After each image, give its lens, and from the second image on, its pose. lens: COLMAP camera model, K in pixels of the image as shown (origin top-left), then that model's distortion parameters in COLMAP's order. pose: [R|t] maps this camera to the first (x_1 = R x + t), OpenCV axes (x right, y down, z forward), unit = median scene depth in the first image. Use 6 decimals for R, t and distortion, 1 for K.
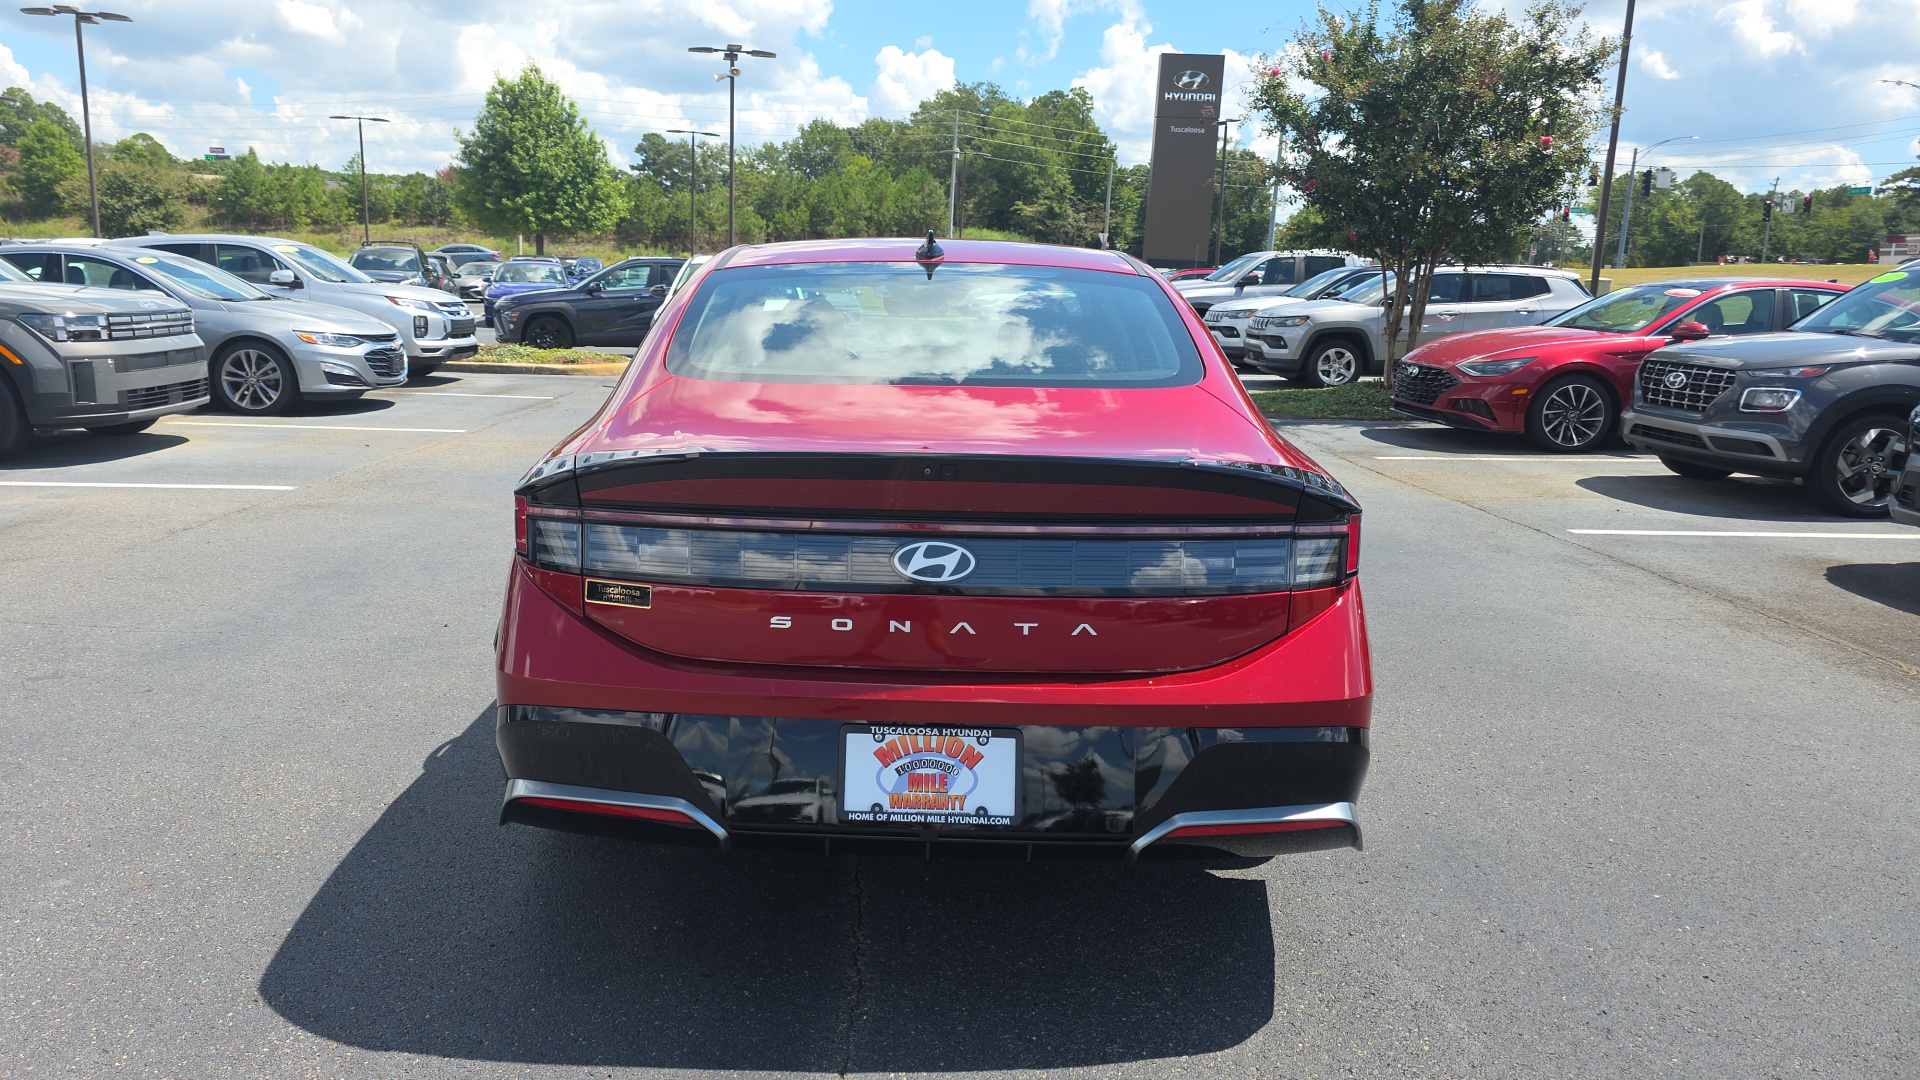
lens RADIAL K [[1334.3, 0, 947.0], [0, 1334.3, 543.6], [0, 0, 1]] dist [0.056913, -0.059788]
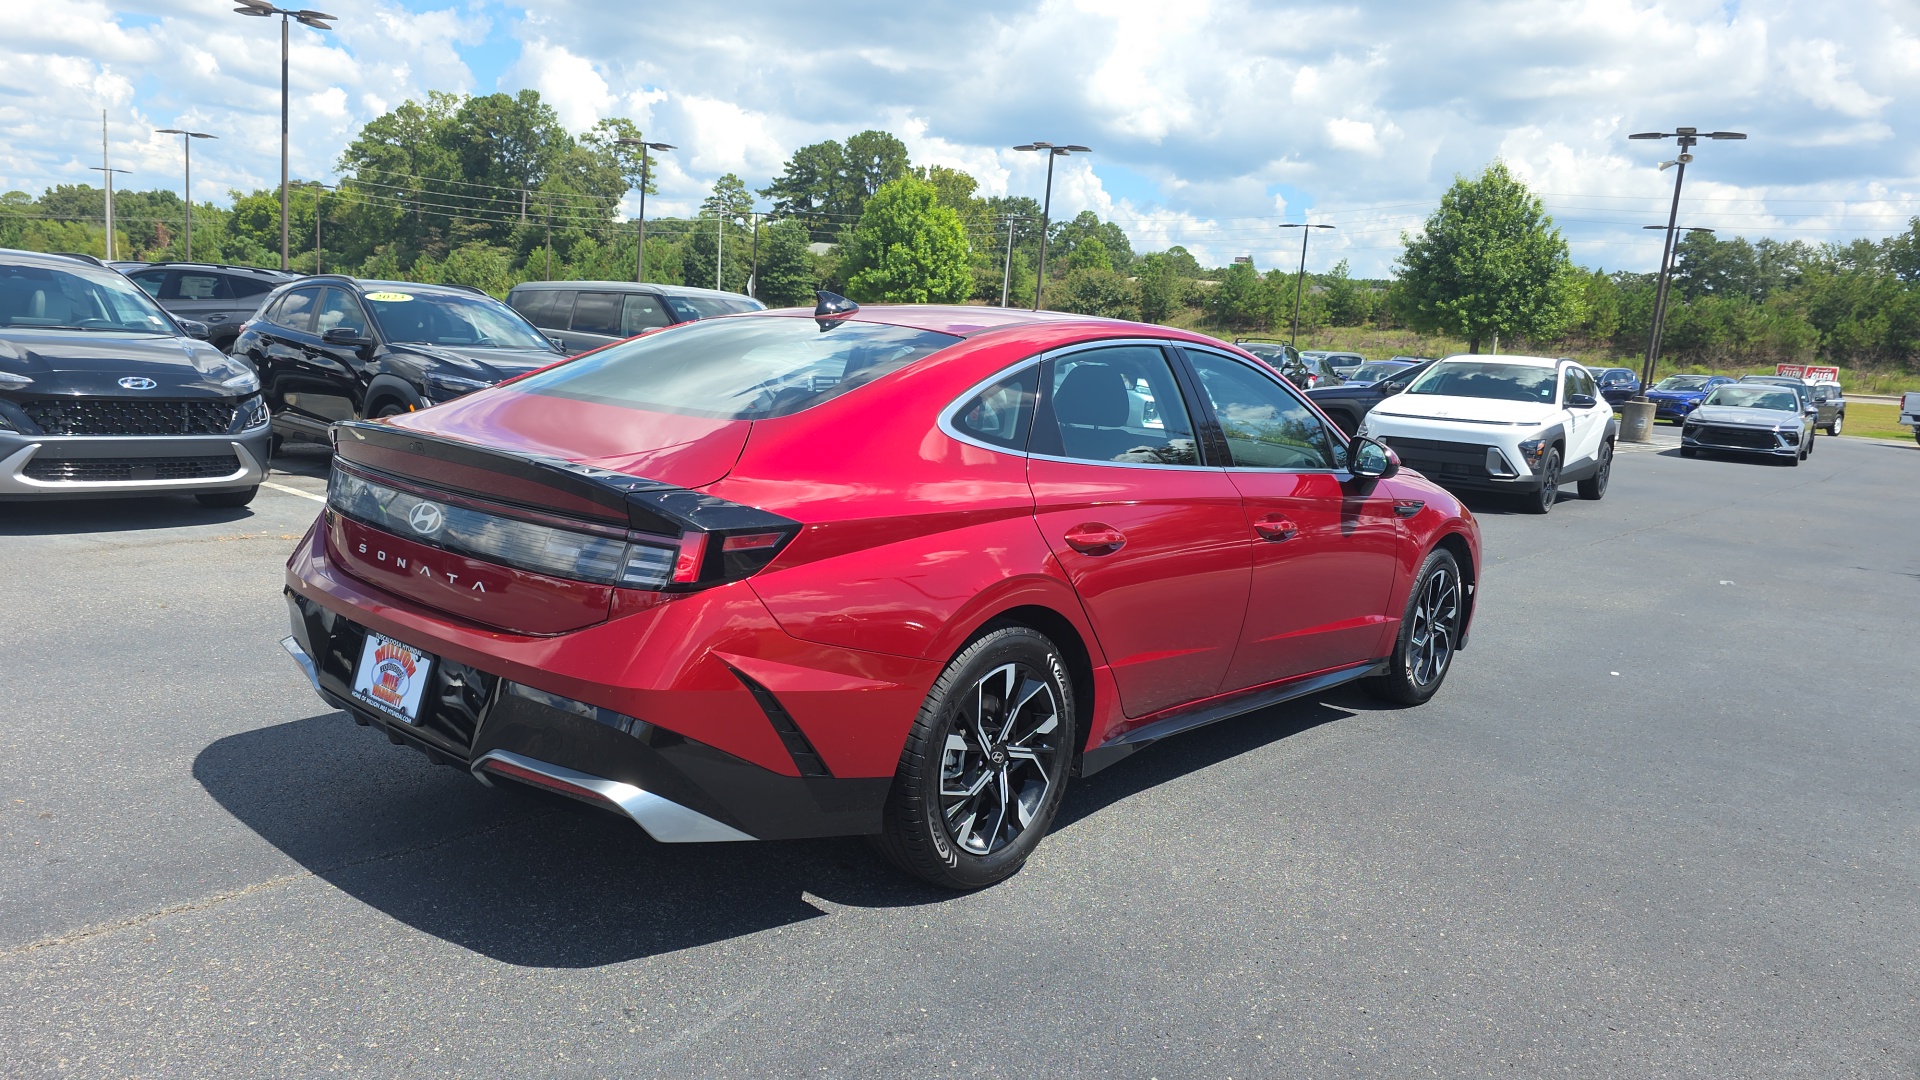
lens RADIAL K [[1357.0, 0, 862.1], [0, 1357.0, 543.4], [0, 0, 1]] dist [0.055205, -0.060048]
pose [[0.731329, 0.129726, -0.669574, 1.162275], [-0.181109, 0.983436, -0.007278, -0.029499], [0.657539, 0.126588, 0.742710, 0.270463]]
